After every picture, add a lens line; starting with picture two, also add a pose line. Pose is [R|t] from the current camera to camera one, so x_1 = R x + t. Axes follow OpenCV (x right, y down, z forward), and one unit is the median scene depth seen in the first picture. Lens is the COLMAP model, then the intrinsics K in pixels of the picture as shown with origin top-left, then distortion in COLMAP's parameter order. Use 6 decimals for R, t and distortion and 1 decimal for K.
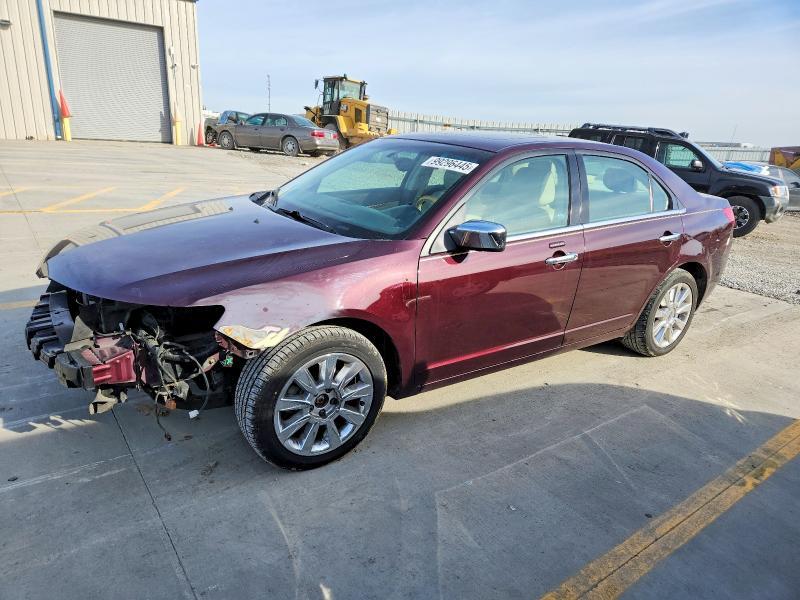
lens RADIAL K [[528.3, 0, 396.6], [0, 528.3, 297.7], [0, 0, 1]] dist [0.068864, -0.055873]
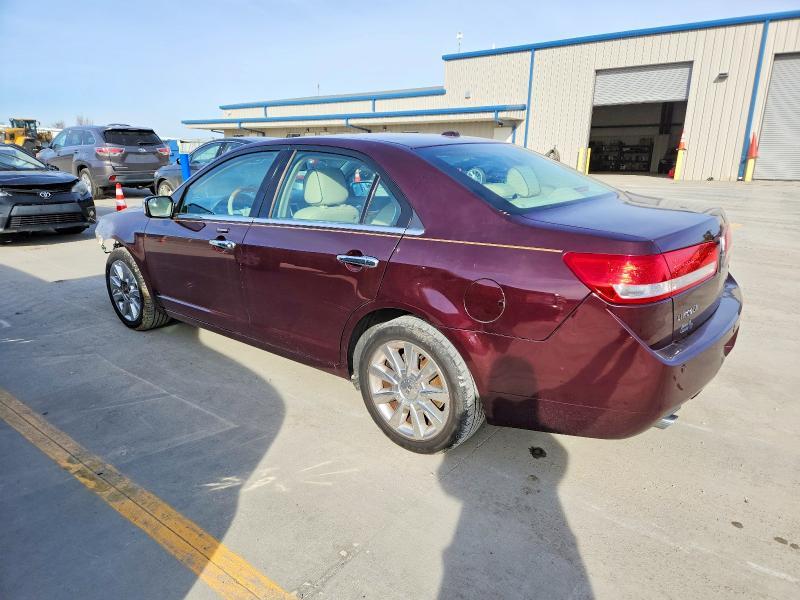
lens RADIAL K [[528.3, 0, 396.6], [0, 528.3, 297.7], [0, 0, 1]] dist [0.068864, -0.055873]
pose [[0.281822, 0.198948, -0.938614, 1.452253], [-0.276688, 0.953558, 0.119039, -0.195276], [0.918706, 0.226156, 0.323780, 1.002377]]
